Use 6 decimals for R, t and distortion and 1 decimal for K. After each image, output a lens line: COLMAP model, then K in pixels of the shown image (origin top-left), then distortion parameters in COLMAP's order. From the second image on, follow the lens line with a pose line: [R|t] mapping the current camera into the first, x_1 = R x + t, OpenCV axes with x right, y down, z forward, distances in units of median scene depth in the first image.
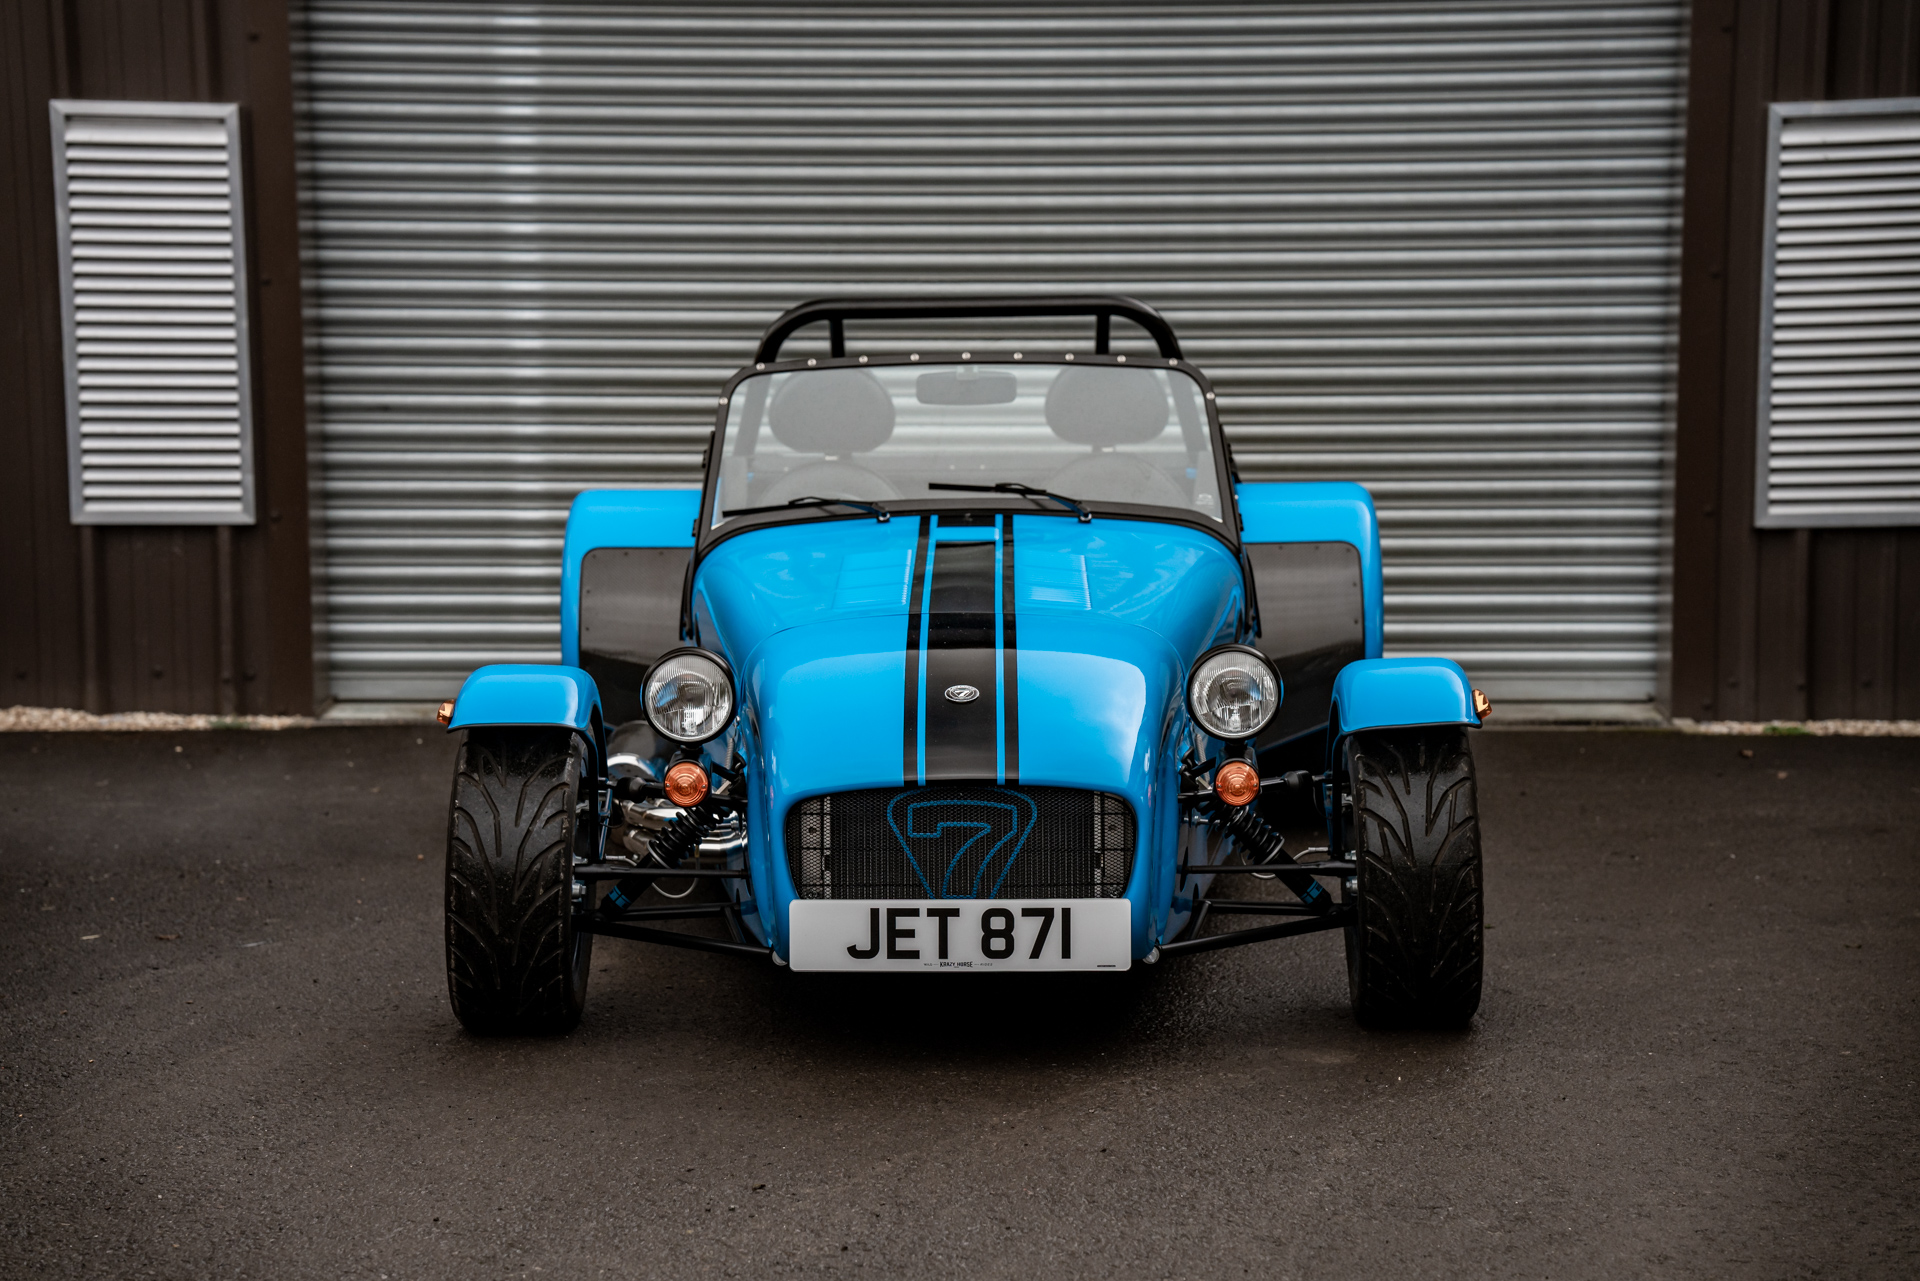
lens RADIAL K [[4590.4, 0, 966.3], [0, 4590.4, 656.1], [0, 0, 1]] dist [0.743582, 0.819236]
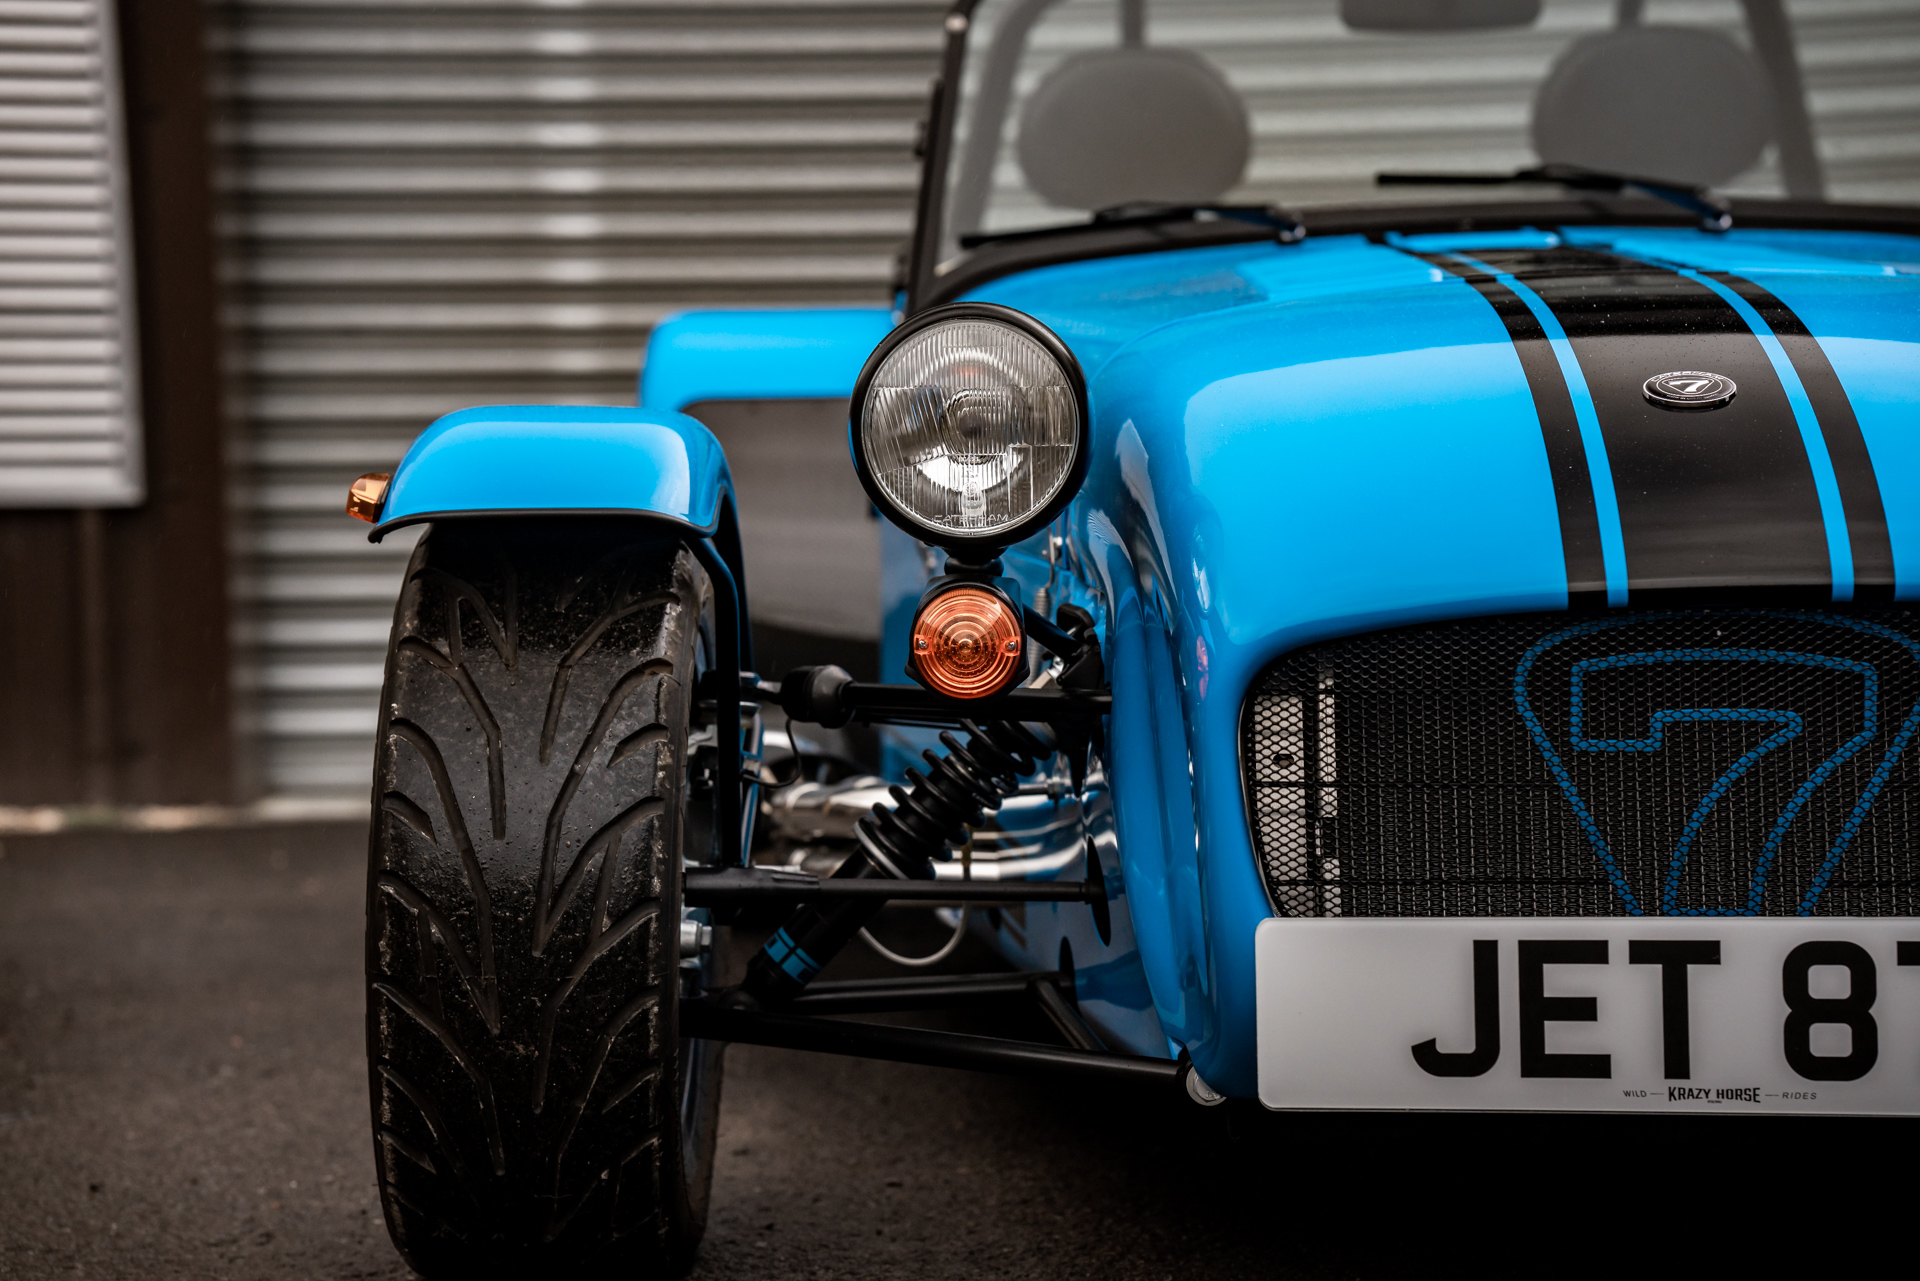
lens RADIAL K [[4590.4, 0, 966.3], [0, 4590.4, 656.1], [0, 0, 1]] dist [0.743582, 0.819236]
pose [[0.999868, -0.011916, -0.011021, -0.055798], [0.011194, 0.997925, -0.063401, 0.053282], [0.011754, 0.063269, 0.997927, 0.598220]]
